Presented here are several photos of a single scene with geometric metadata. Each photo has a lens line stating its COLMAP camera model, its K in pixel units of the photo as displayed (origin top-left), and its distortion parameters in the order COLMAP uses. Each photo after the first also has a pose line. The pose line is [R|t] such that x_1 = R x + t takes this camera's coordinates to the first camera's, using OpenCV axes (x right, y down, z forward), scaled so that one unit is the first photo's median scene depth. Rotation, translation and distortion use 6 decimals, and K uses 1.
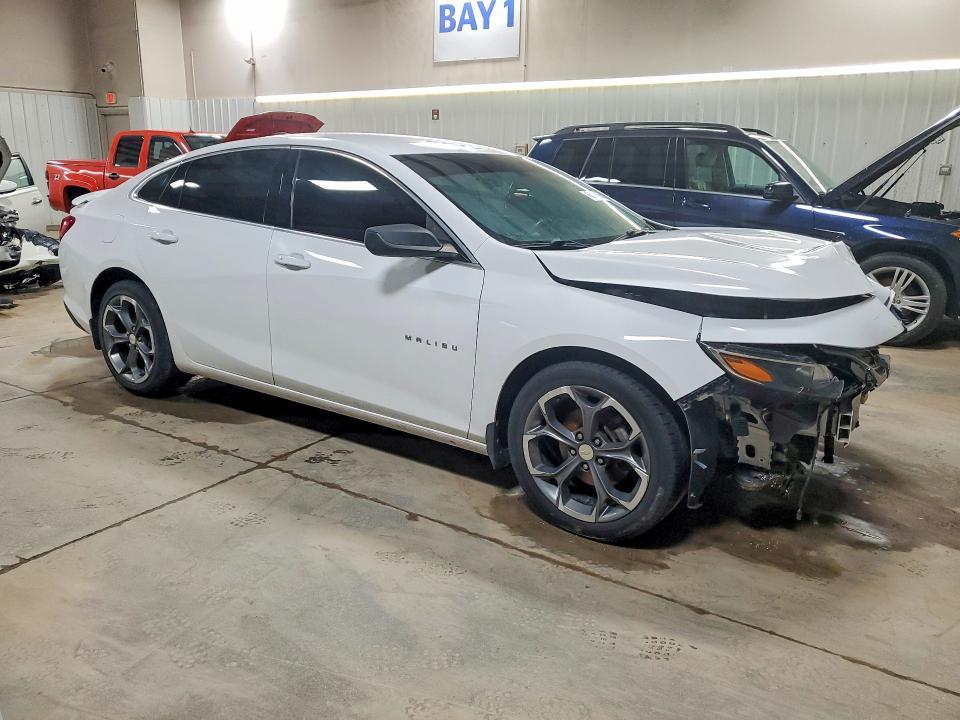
lens RADIAL K [[785.1, 0, 480.0], [0, 785.1, 360.0], [0, 0, 1]] dist [0.041442, -0.010269]
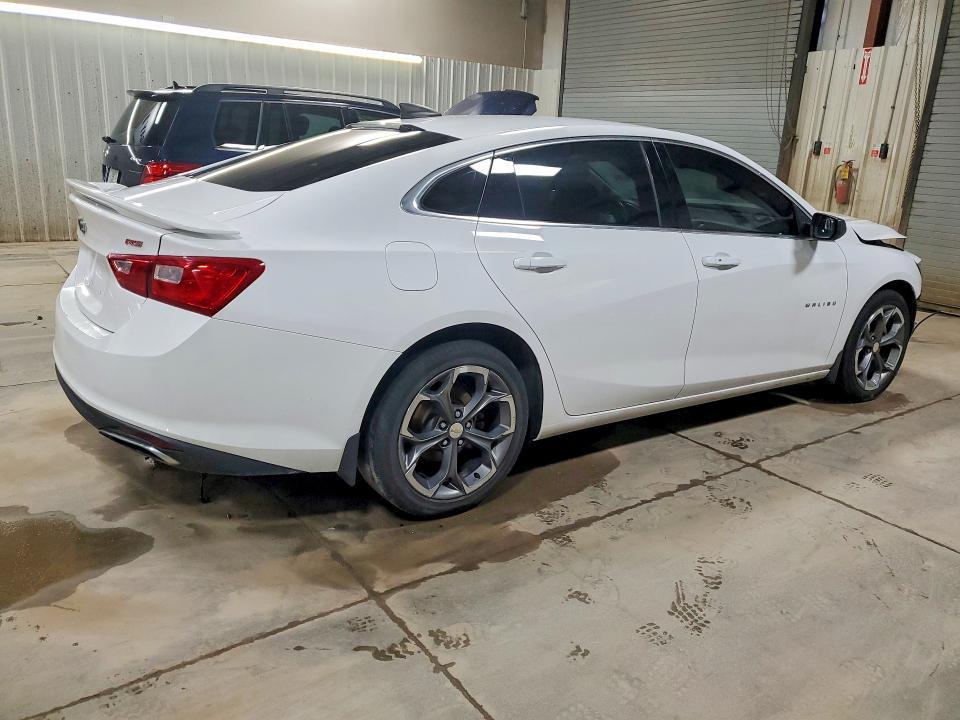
lens RADIAL K [[785.1, 0, 480.0], [0, 785.1, 360.0], [0, 0, 1]] dist [0.041442, -0.010269]
pose [[0.304121, -0.250847, 0.919014, -1.219870], [0.183931, 0.962018, 0.201718, -0.251891], [-0.934708, 0.107688, 0.338709, 0.925246]]
